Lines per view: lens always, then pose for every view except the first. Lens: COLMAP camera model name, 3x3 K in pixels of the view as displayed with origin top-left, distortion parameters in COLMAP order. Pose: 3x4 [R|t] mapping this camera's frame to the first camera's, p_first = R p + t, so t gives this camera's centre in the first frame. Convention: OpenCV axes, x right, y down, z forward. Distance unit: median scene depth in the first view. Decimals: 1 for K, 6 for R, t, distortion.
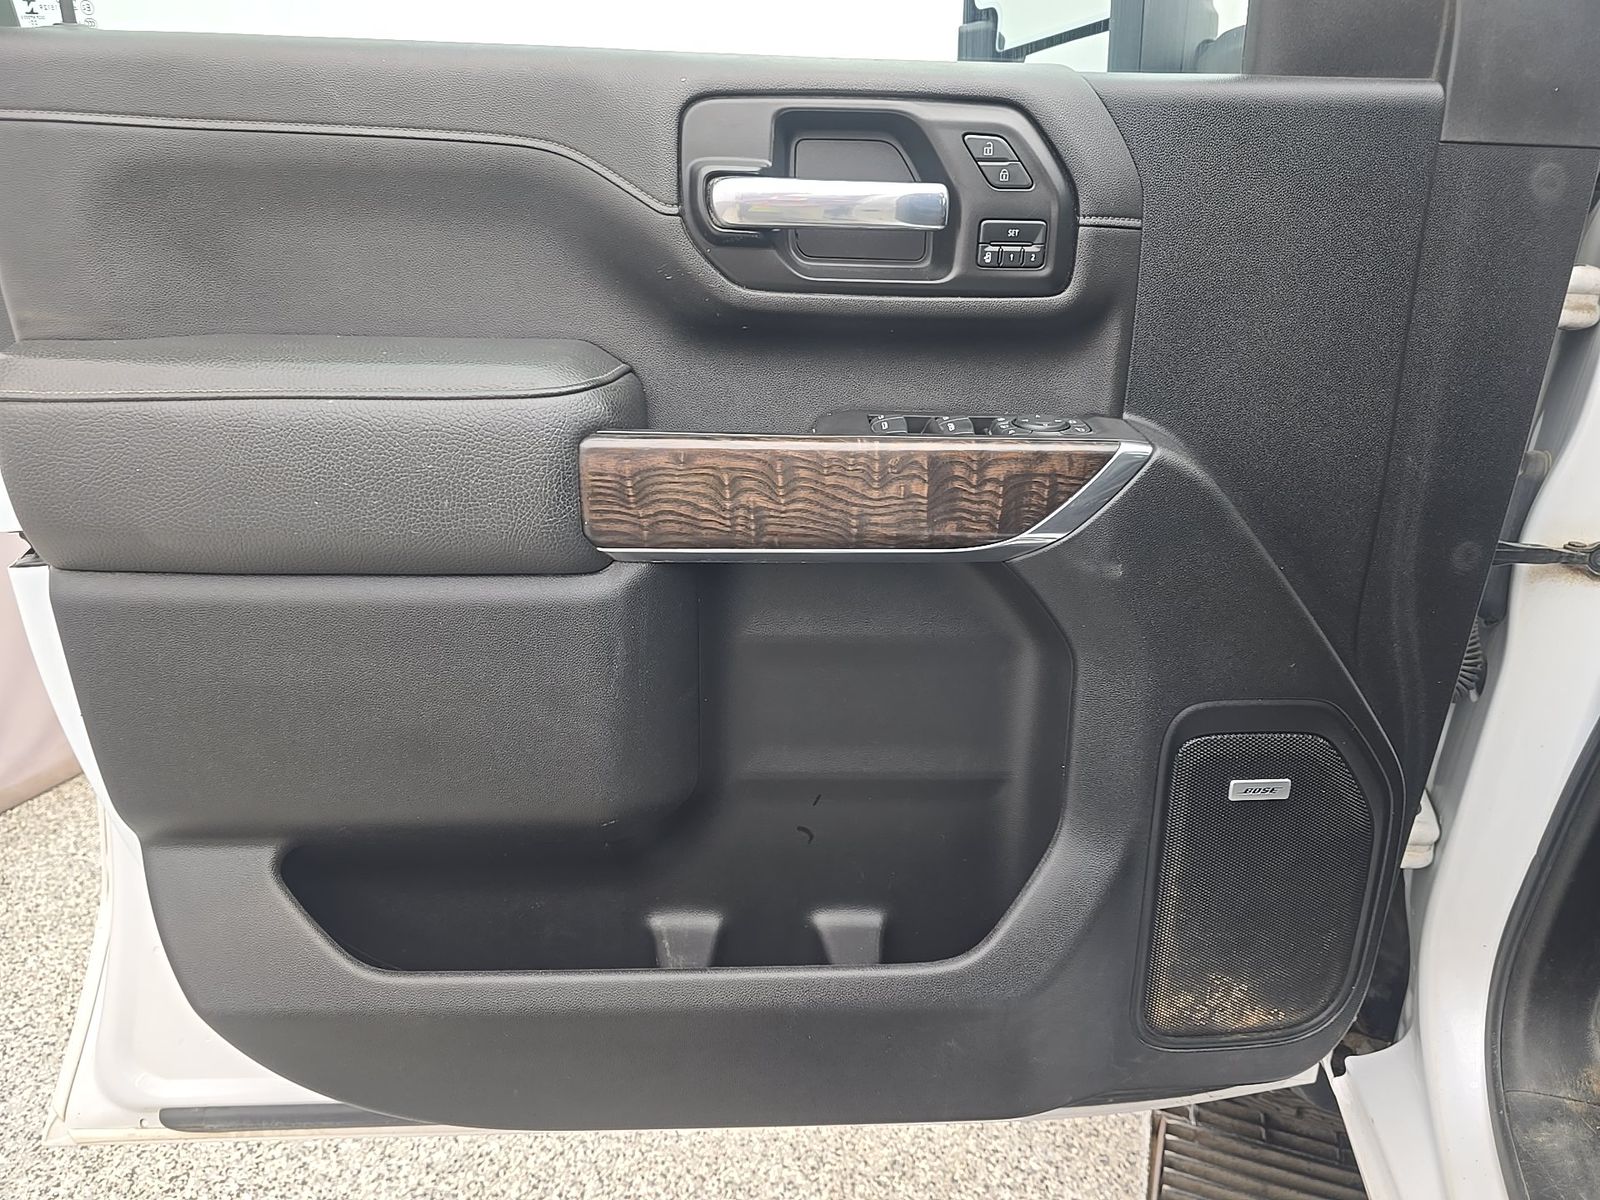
lens RADIAL K [[1071.3, 0, 799.3], [0, 1071.3, 598.7], [0, 0, 1]] dist [0.000584, -0.000914]
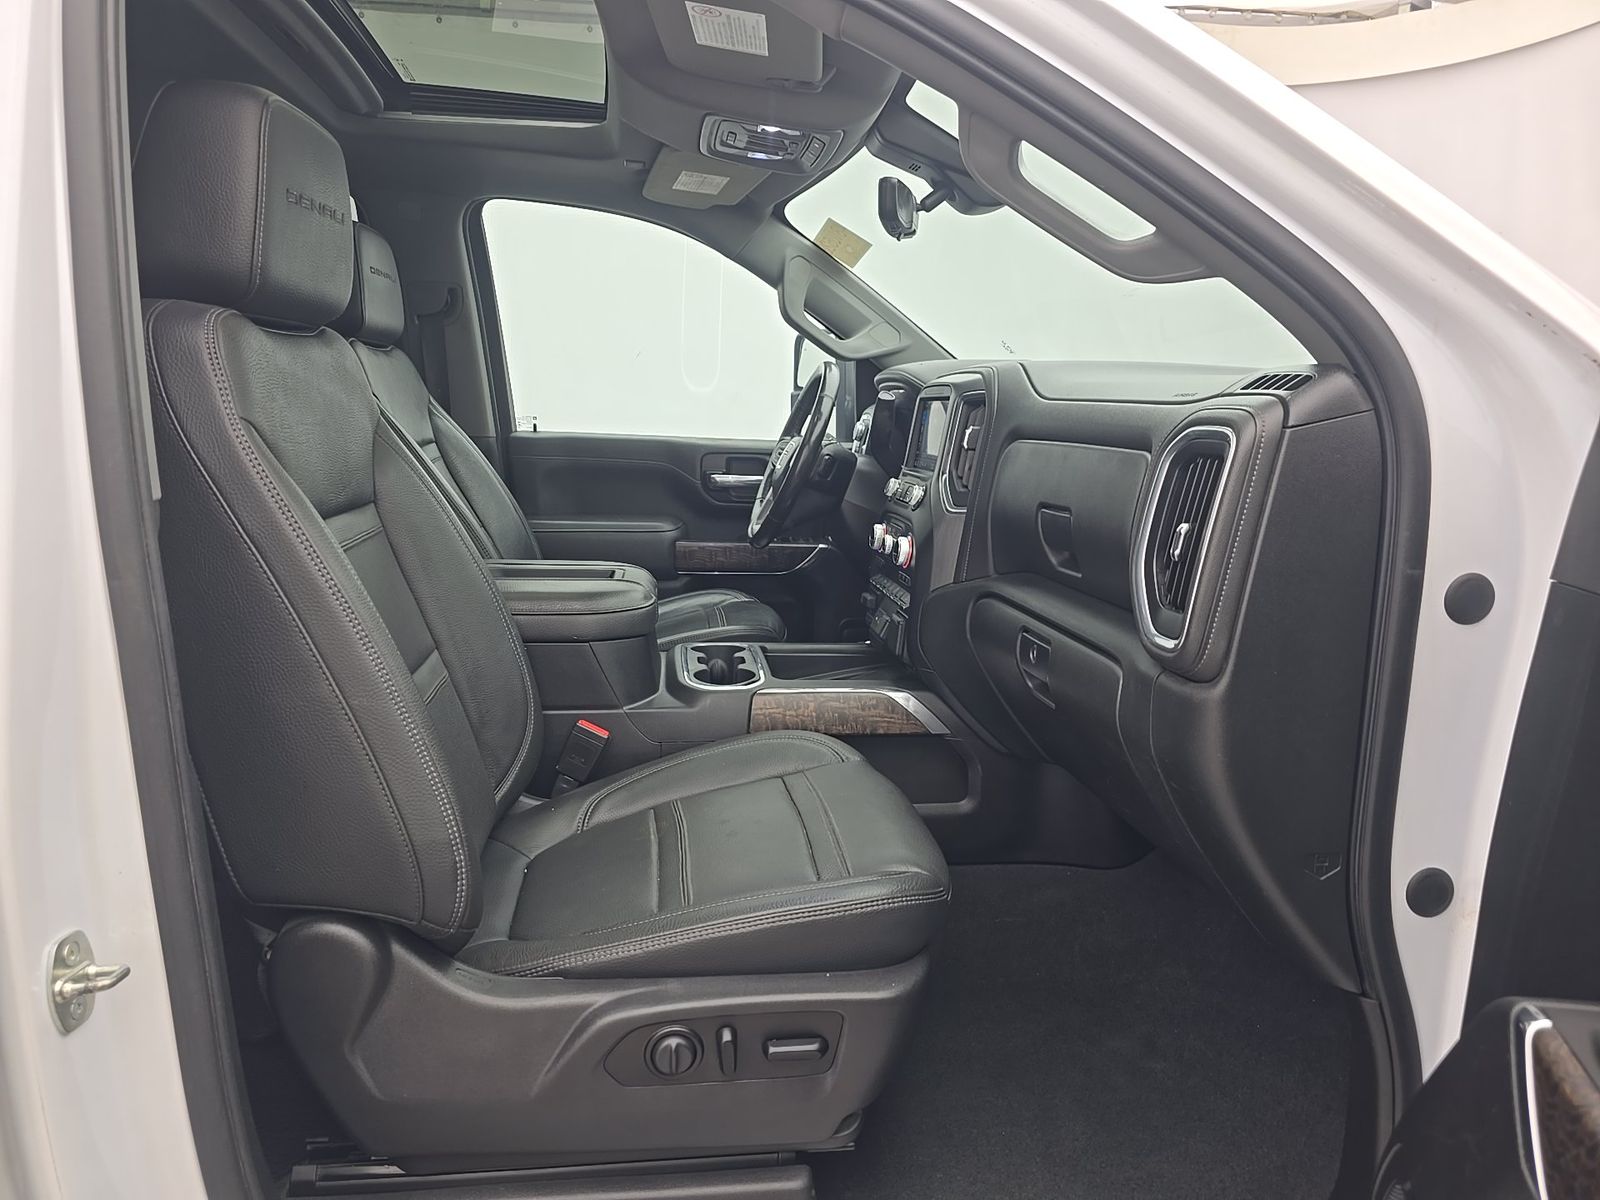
lens RADIAL K [[1071.3, 0, 798.7], [0, 1071.3, 600.5], [0, 0, 1]] dist [0.000584, -0.000914]
pose [[0.997030, 0.000034, 0.077014, -0.059640], [0.009308, 0.992615, -0.120947, 0.502847], [-0.076449, 0.121304, 0.989667, -2.673964]]
